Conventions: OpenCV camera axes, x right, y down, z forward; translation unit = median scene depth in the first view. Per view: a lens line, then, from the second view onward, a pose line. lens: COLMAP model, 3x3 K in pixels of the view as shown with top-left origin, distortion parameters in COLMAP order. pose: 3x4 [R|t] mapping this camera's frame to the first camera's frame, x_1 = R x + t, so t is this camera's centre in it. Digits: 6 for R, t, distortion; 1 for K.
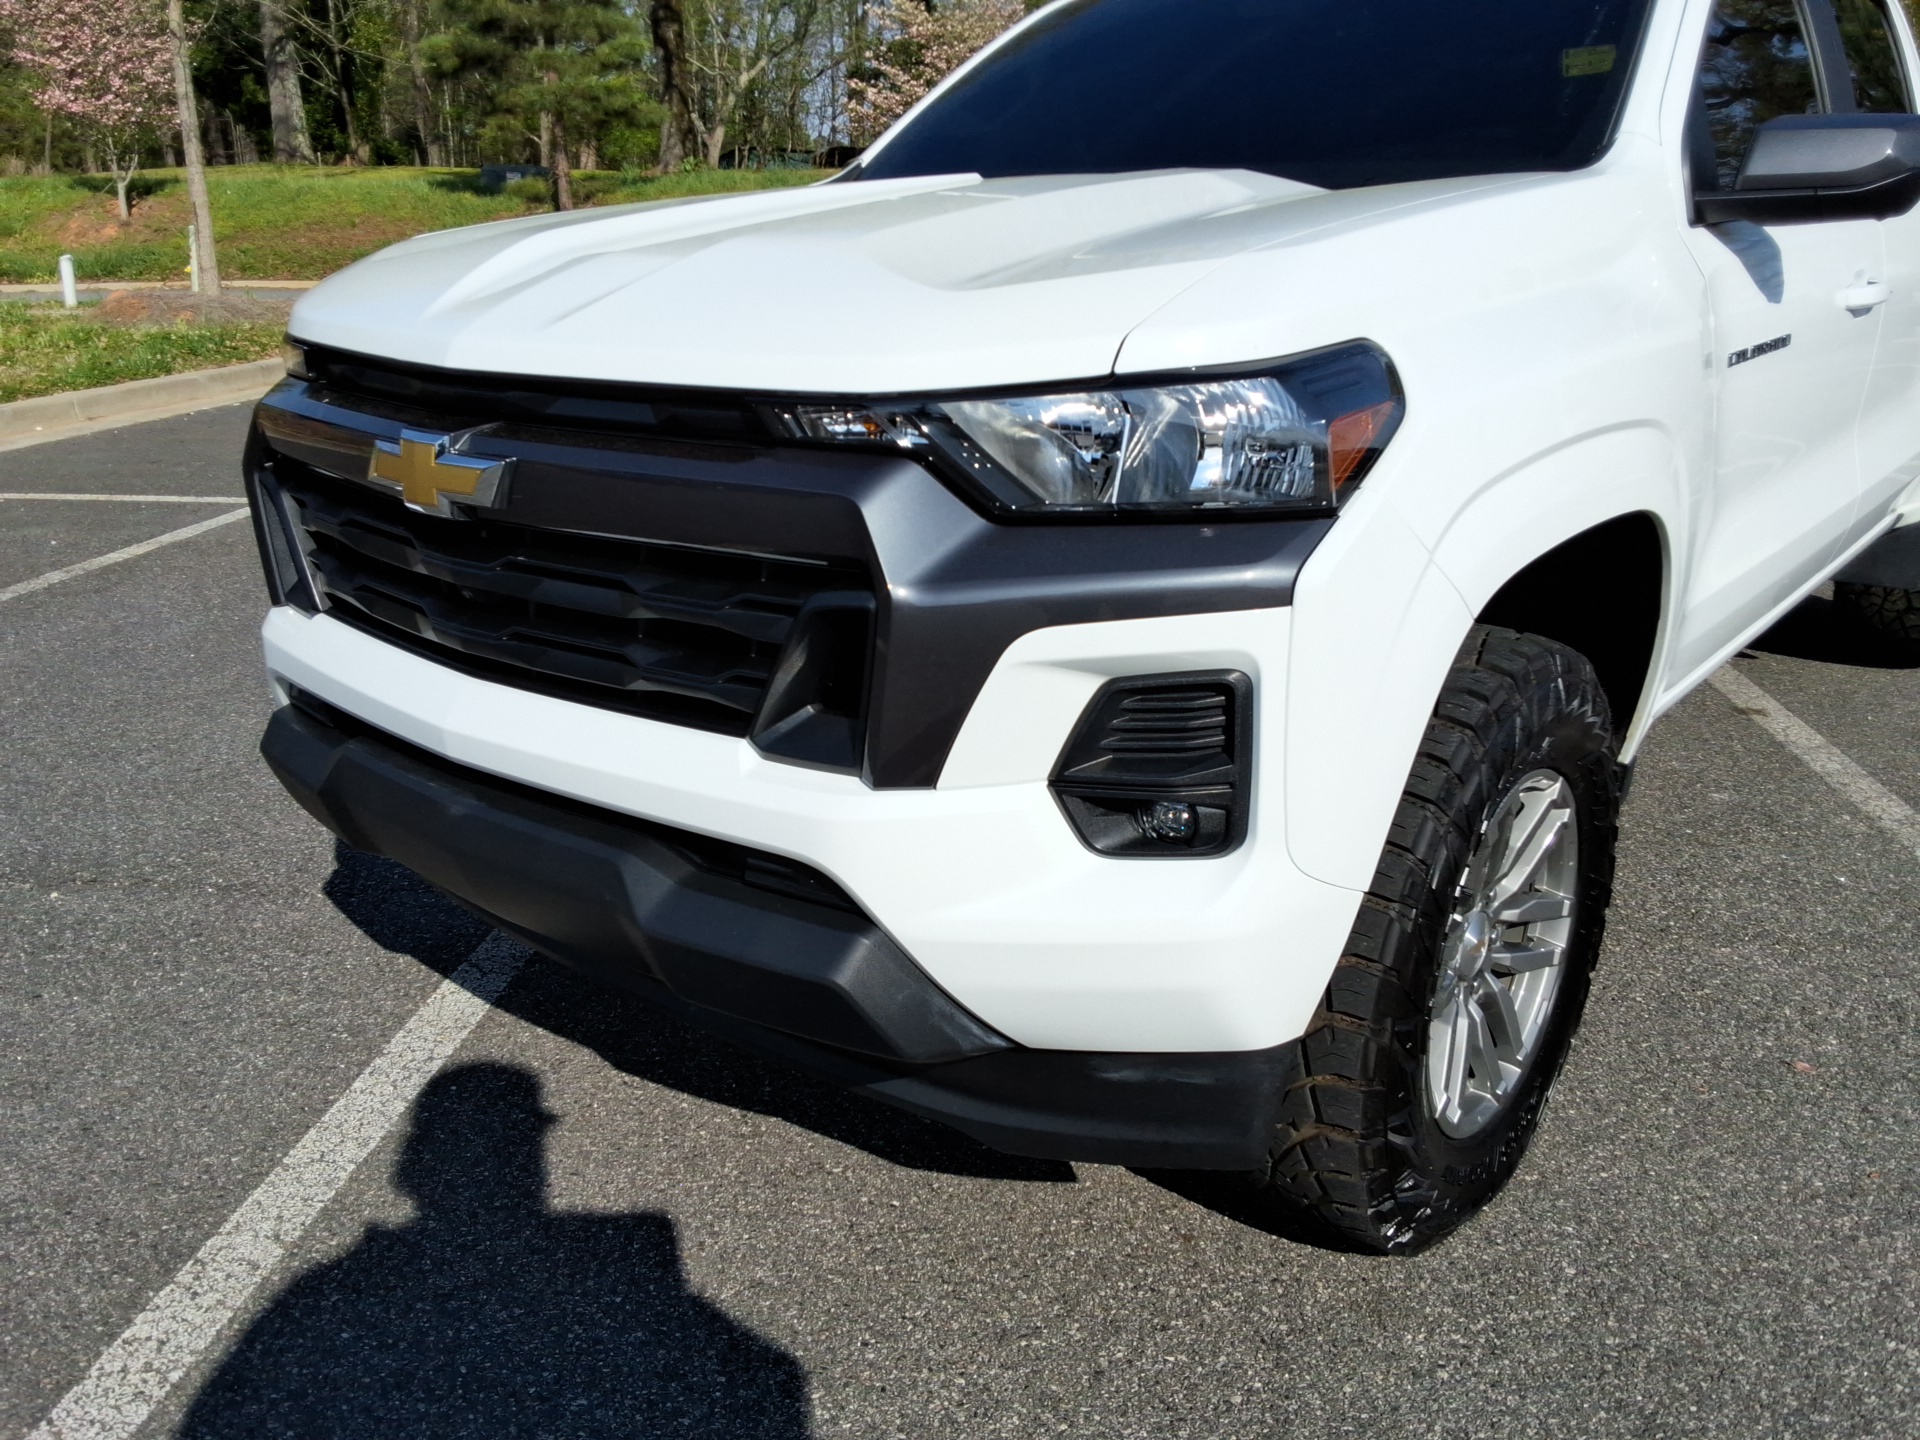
lens RADIAL K [[1564.9, 0, 967.4], [0, 1564.9, 690.3], [0, 0, 1]] dist [0.093770, -0.145285]
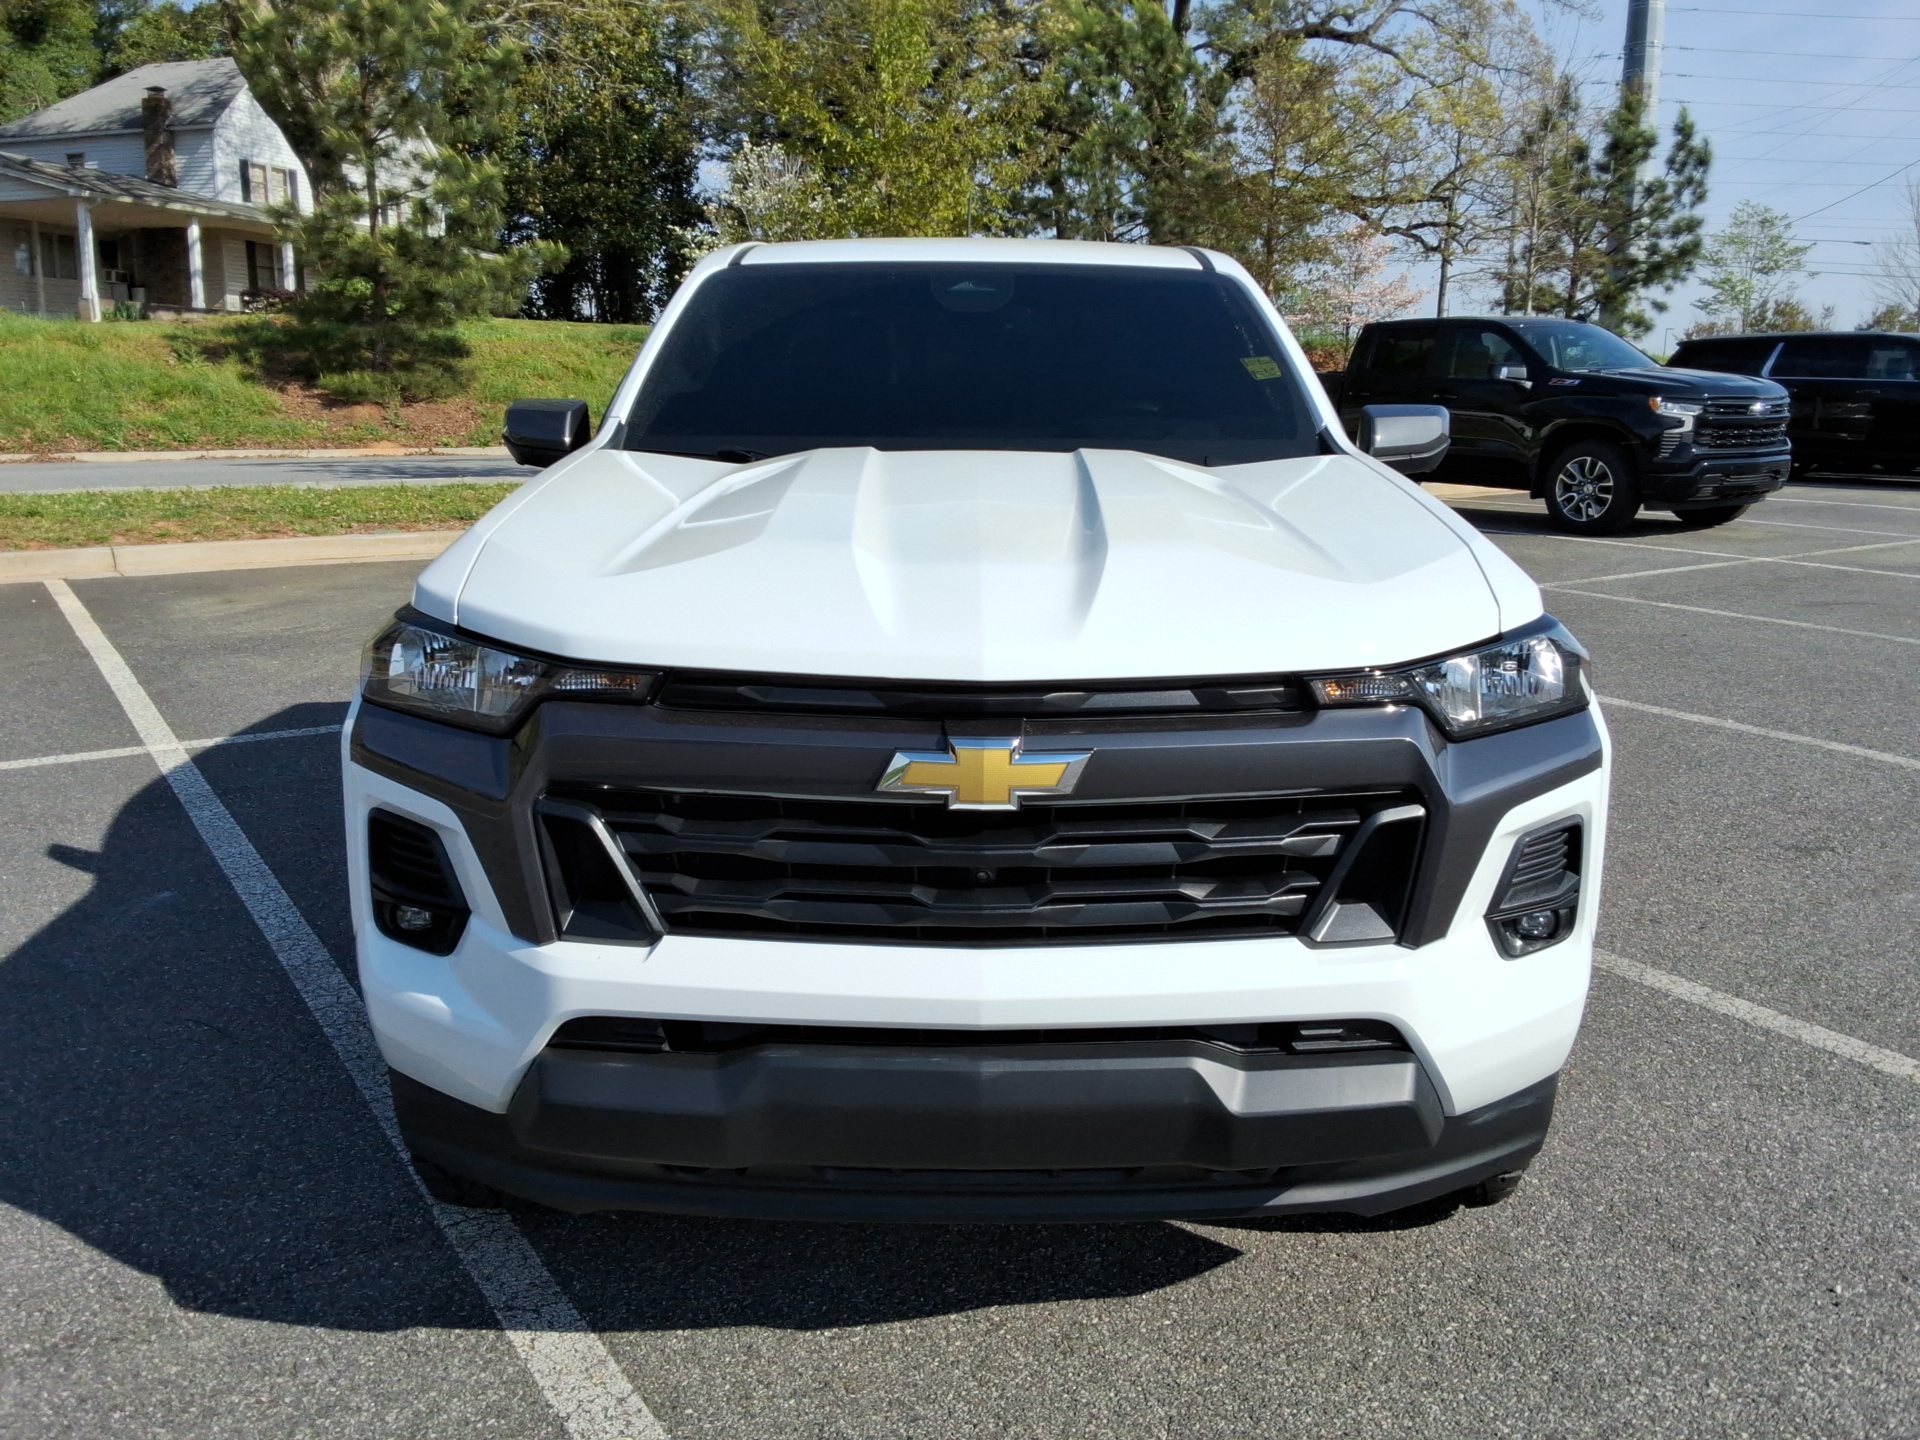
lens RADIAL K [[1564.9, 0, 967.4], [0, 1564.9, 690.3], [0, 0, 1]] dist [0.093770, -0.145285]
pose [[0.757732, -0.125776, 0.640330, -0.897640], [0.181108, 0.983235, -0.021182, -0.148460], [-0.626931, 0.132019, 0.767807, 0.126577]]
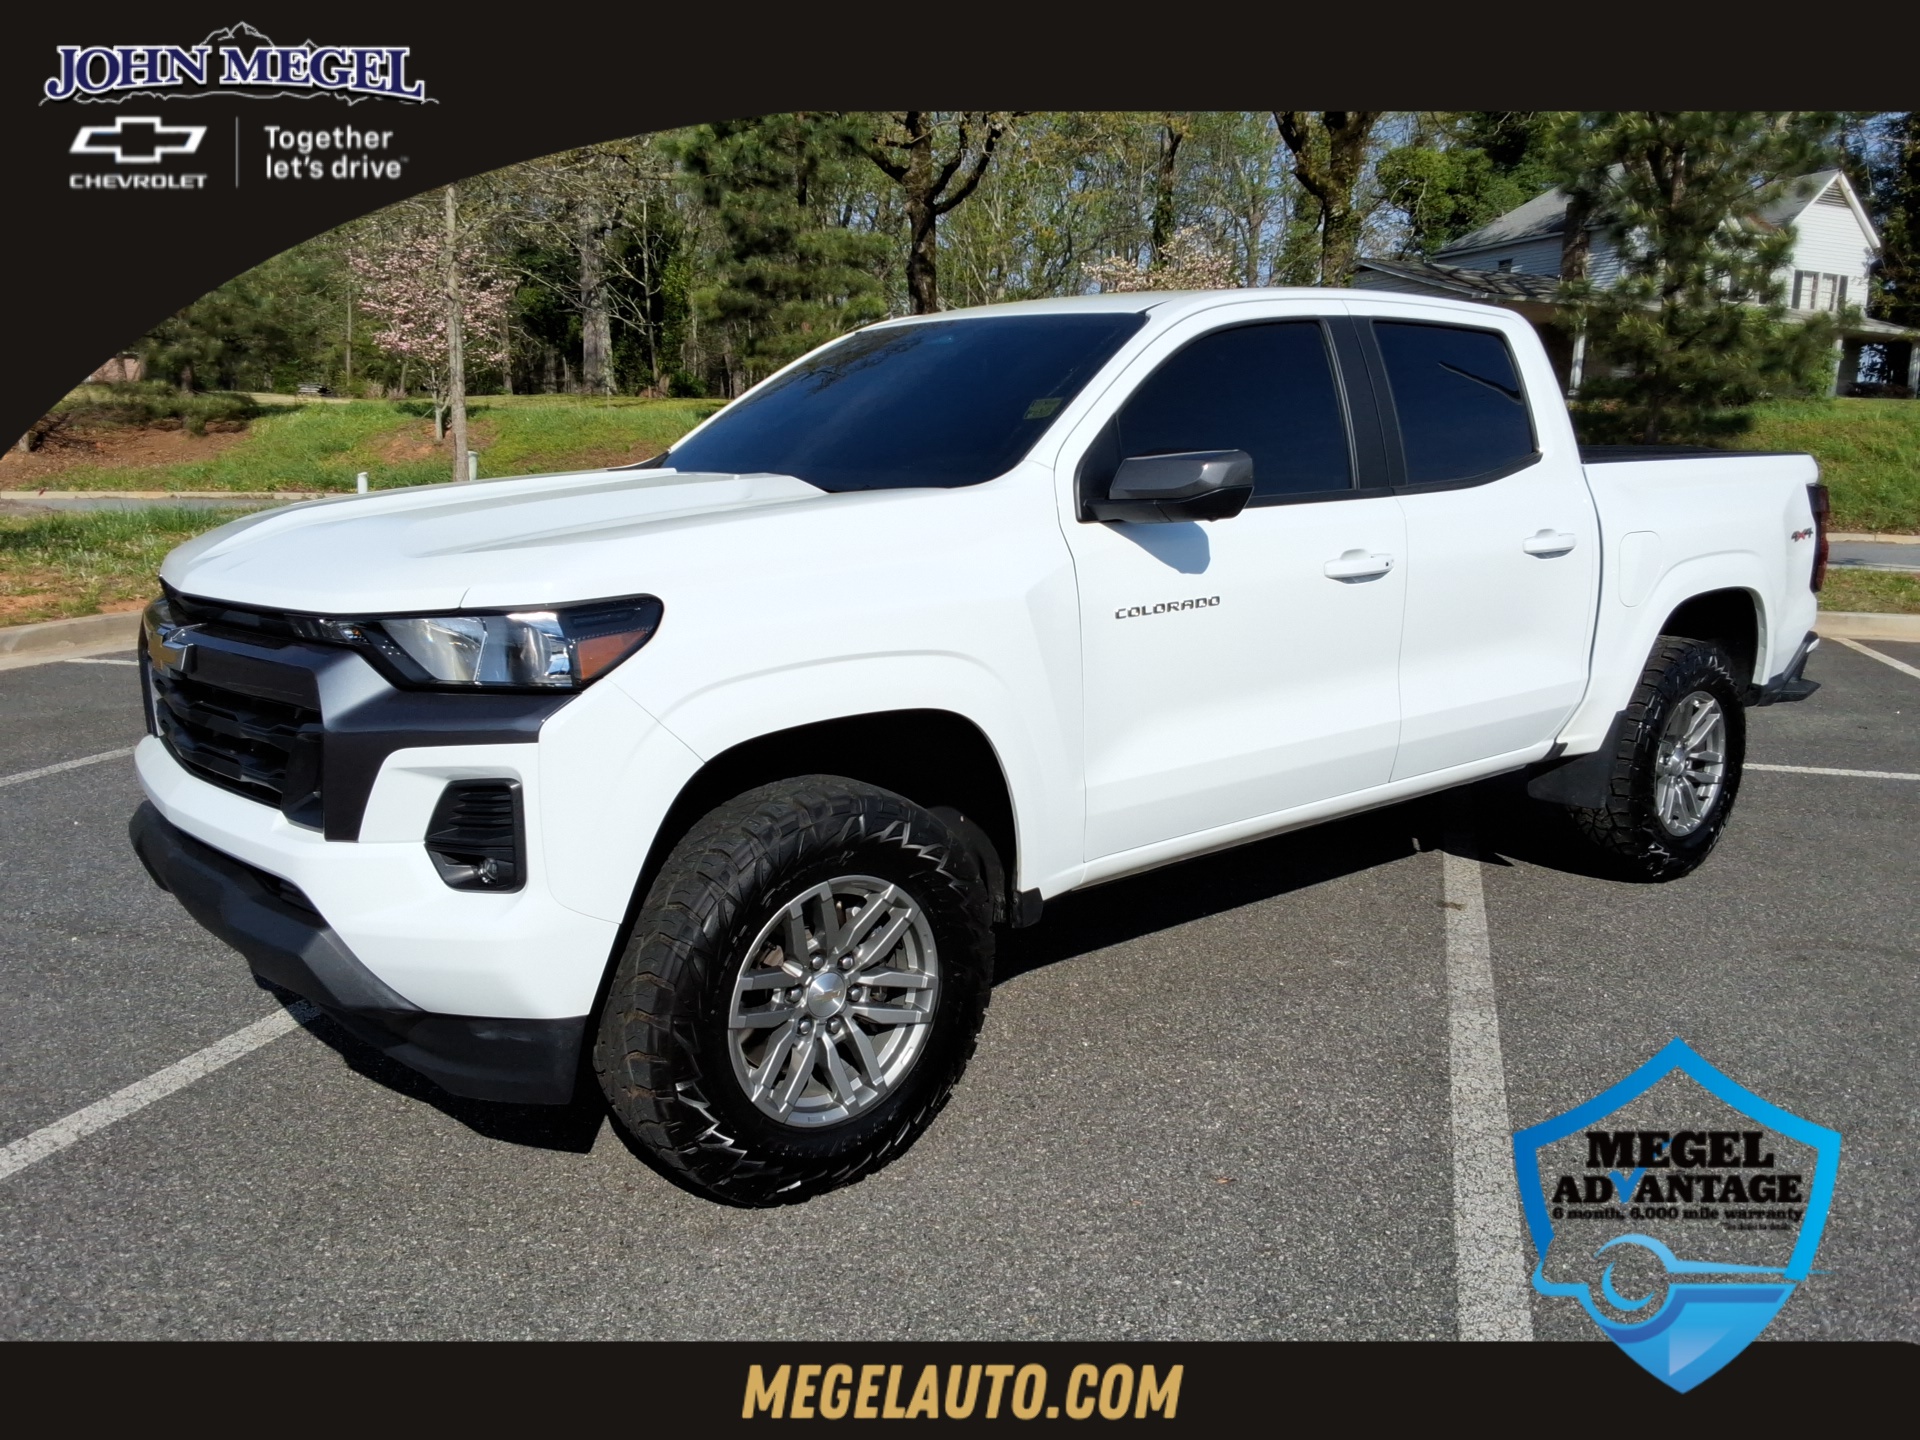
lens RADIAL K [[1561.5, 0, 967.9], [0, 1561.5, 682.9], [0, 0, 1]] dist [0.113176, -0.174970]
pose [[0.985203, 0.041053, -0.166402, 0.685549], [-0.063703, 0.989046, -0.133157, 0.059183], [0.159113, 0.141787, 0.977026, -0.454836]]
